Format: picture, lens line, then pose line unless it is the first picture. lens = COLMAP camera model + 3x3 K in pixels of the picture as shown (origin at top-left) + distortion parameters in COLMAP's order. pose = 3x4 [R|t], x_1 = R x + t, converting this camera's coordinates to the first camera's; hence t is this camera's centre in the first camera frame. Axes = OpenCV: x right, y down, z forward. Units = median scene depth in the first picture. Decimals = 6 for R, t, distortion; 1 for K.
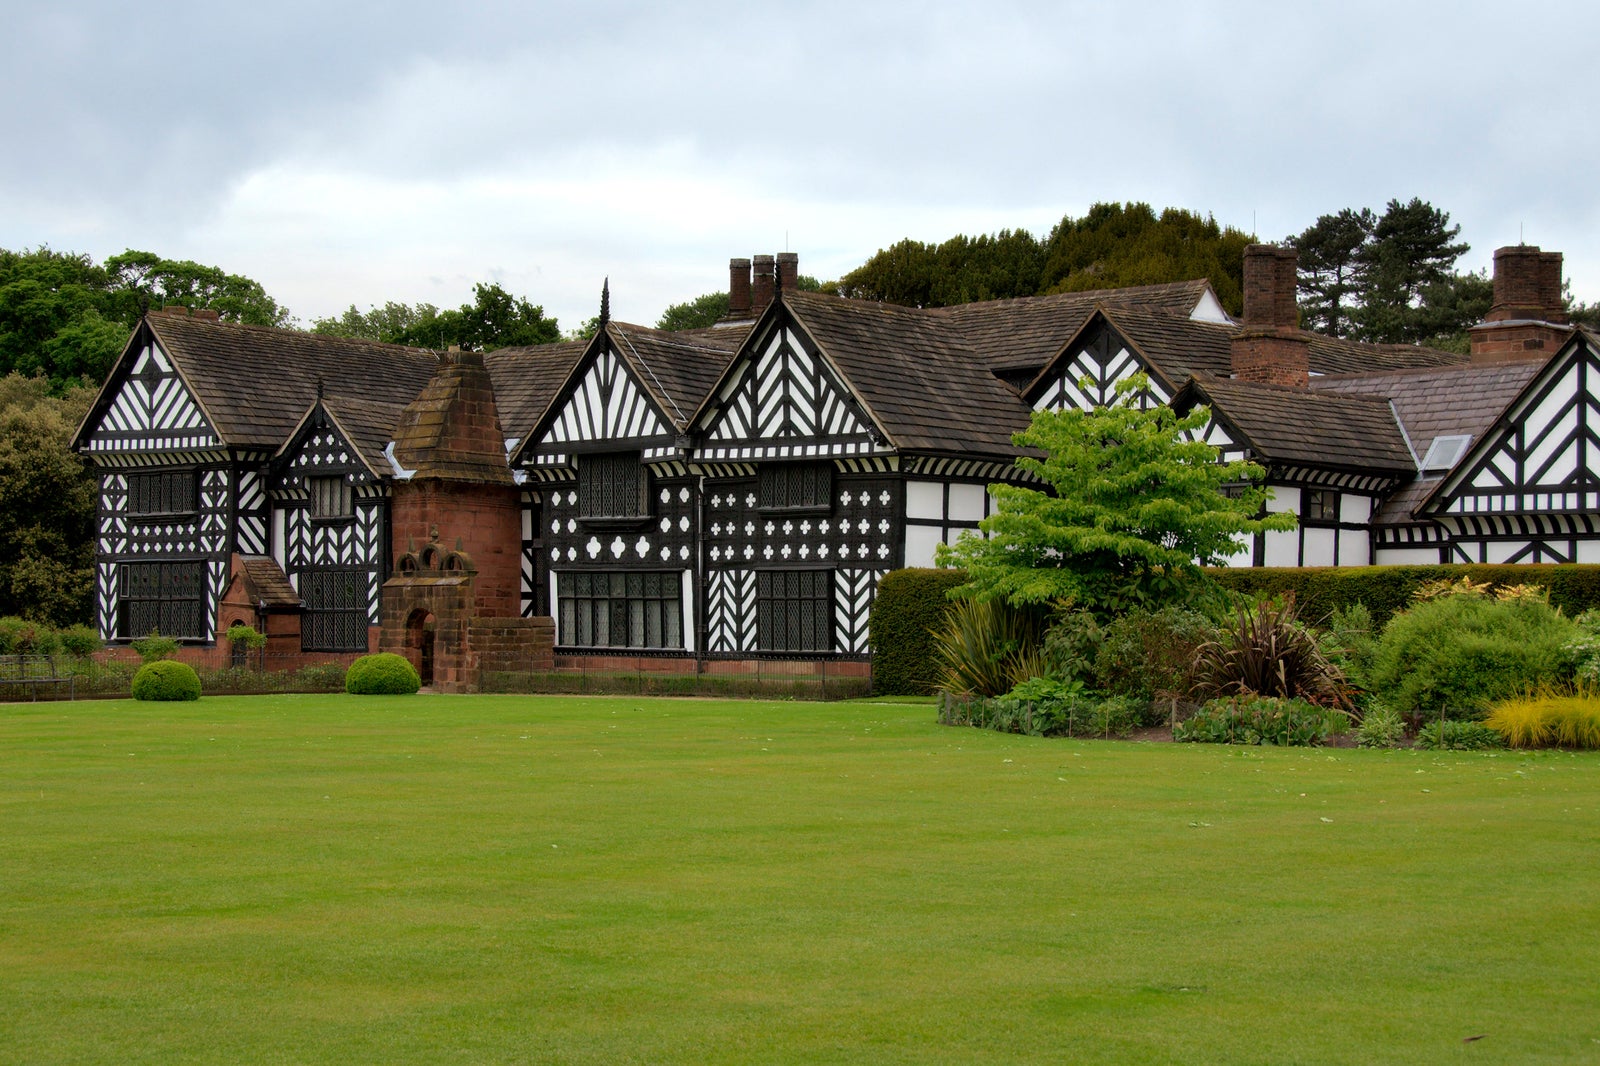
lens RADIAL K [[2919.9, 0, 801.0], [0, 2919.9, 604.9], [0, 0, 1]] dist [0.221977, 0.057924]
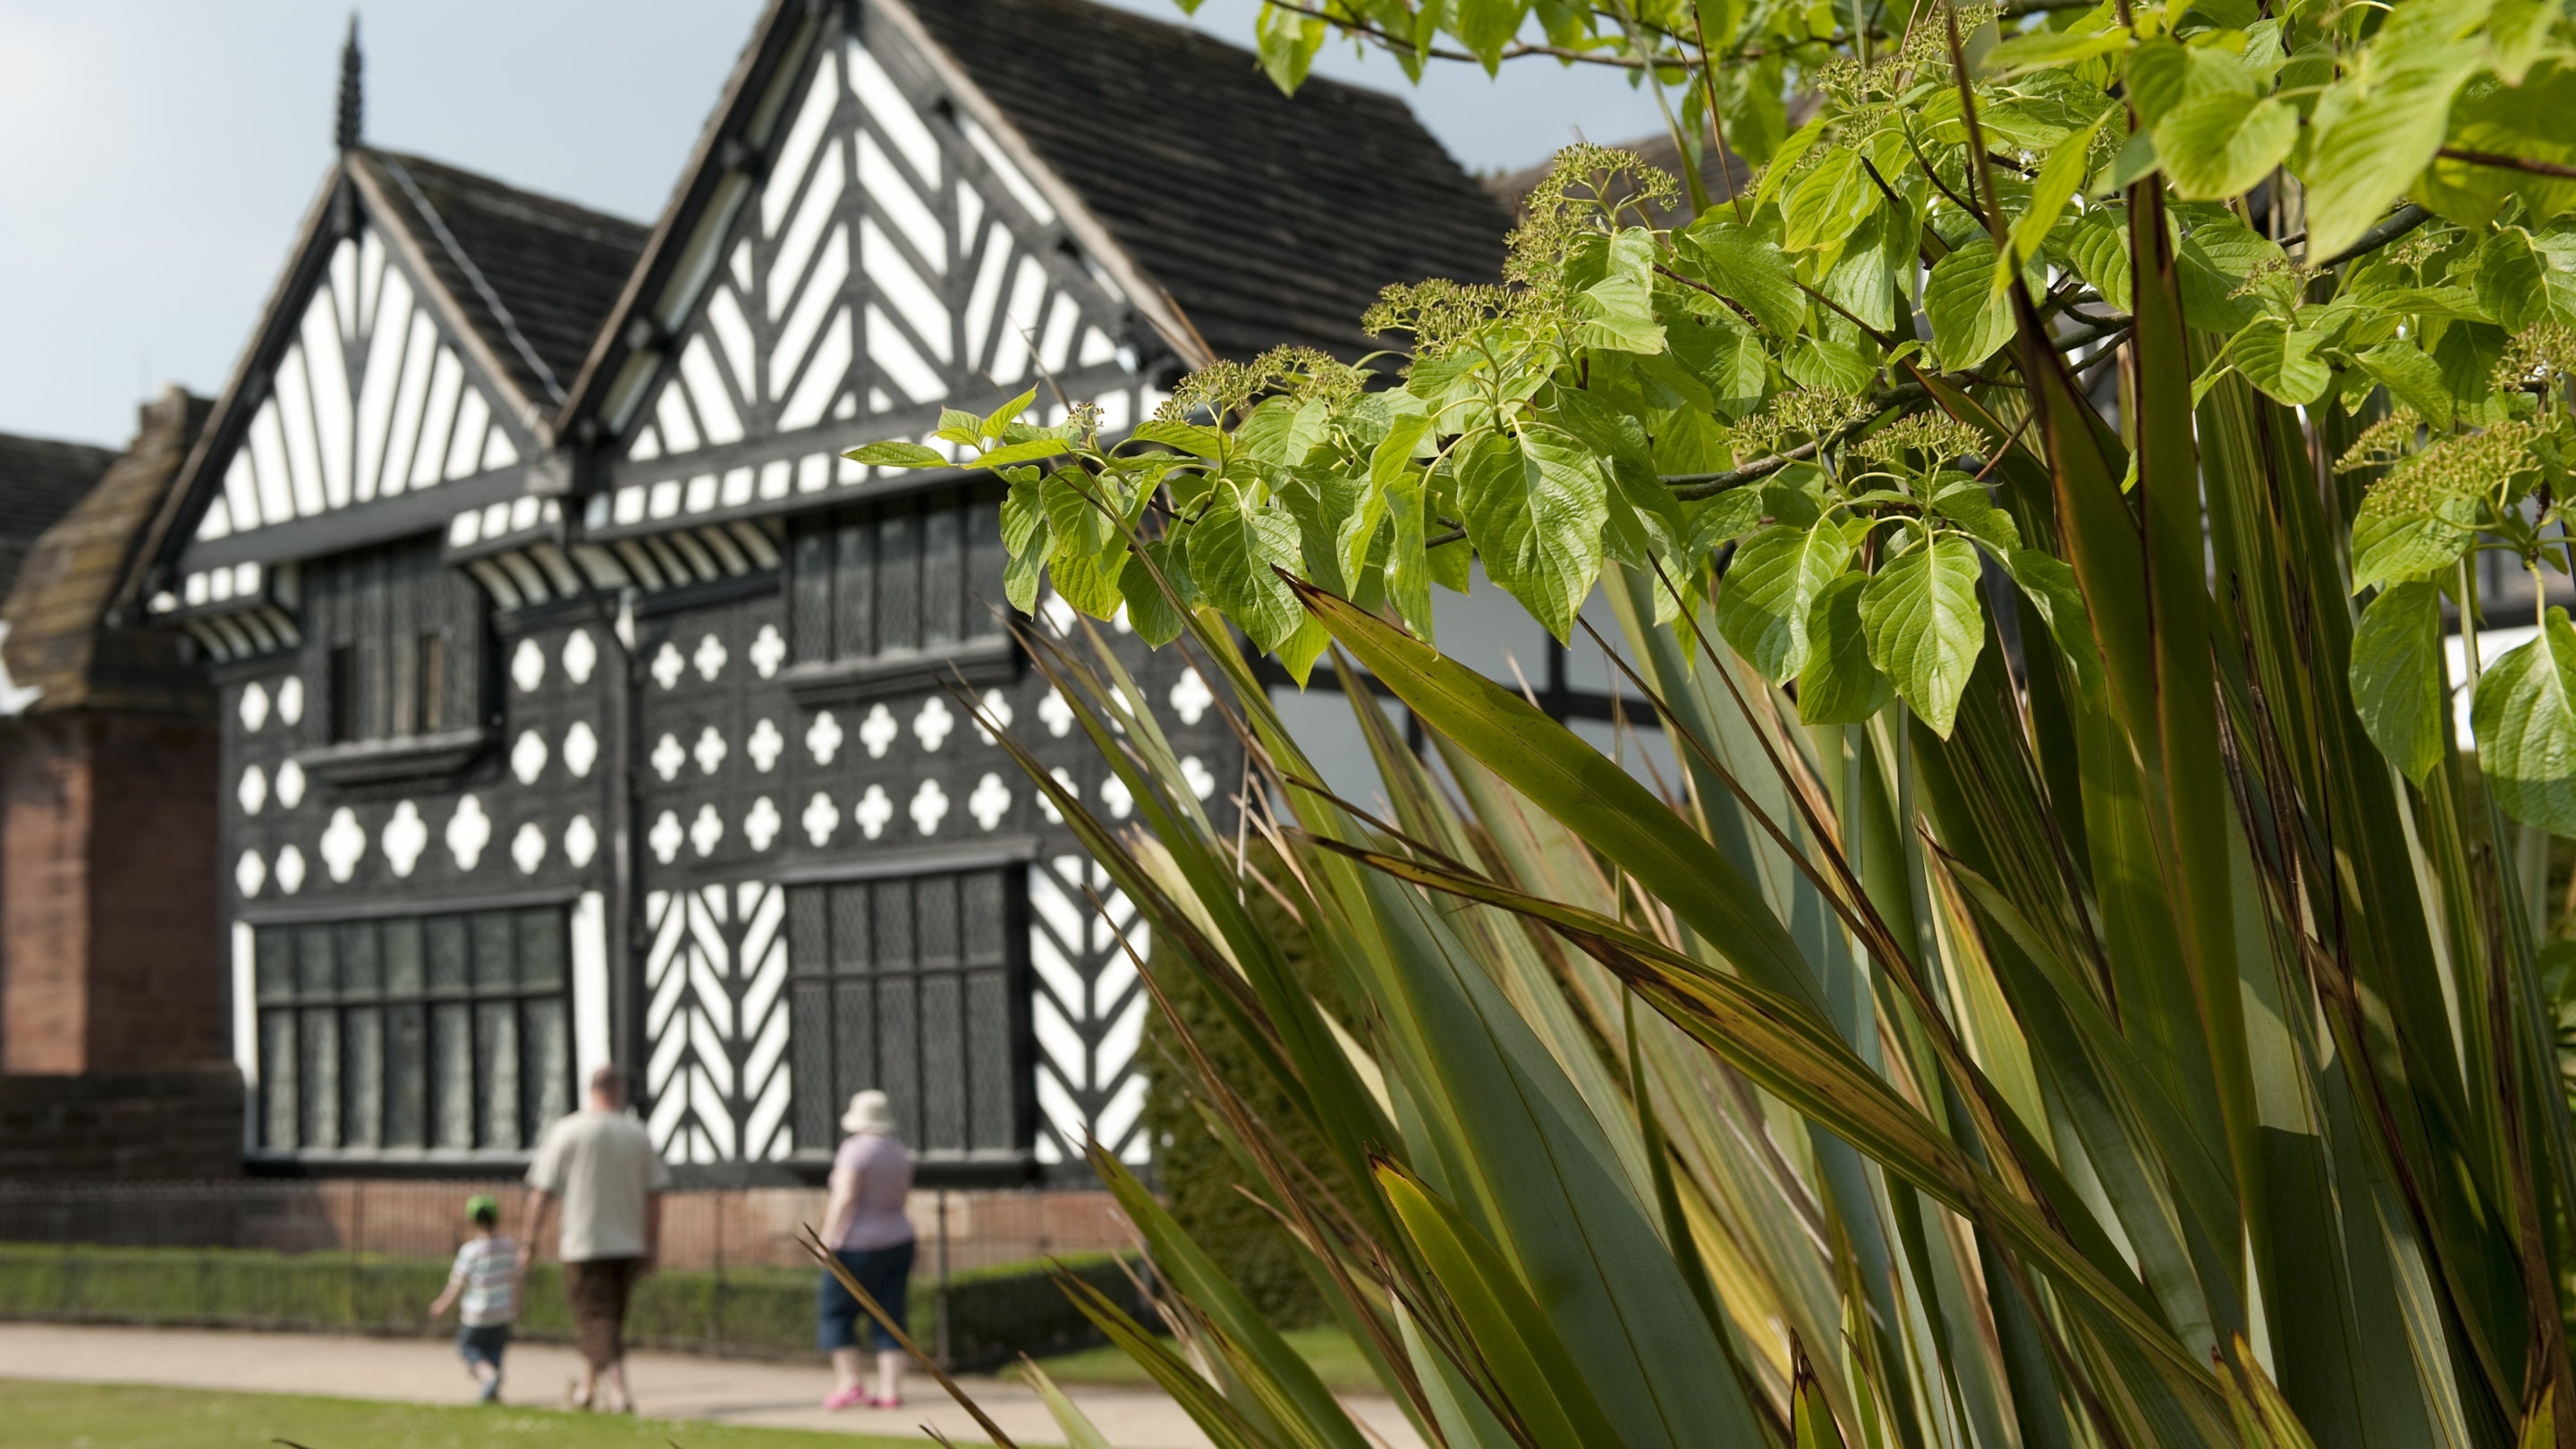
lens RADIAL K [[3246.1, 0, 1288.0], [0, 3246.1, 724.5], [0, 0, 1]] dist [0.136676, 0.019602]
pose [[0.999614, -0.027558, 0.003515, 0.034320], [0.027767, 0.995126, -0.094625, 0.004732], [-0.000890, 0.094686, 0.995507, 0.657402]]
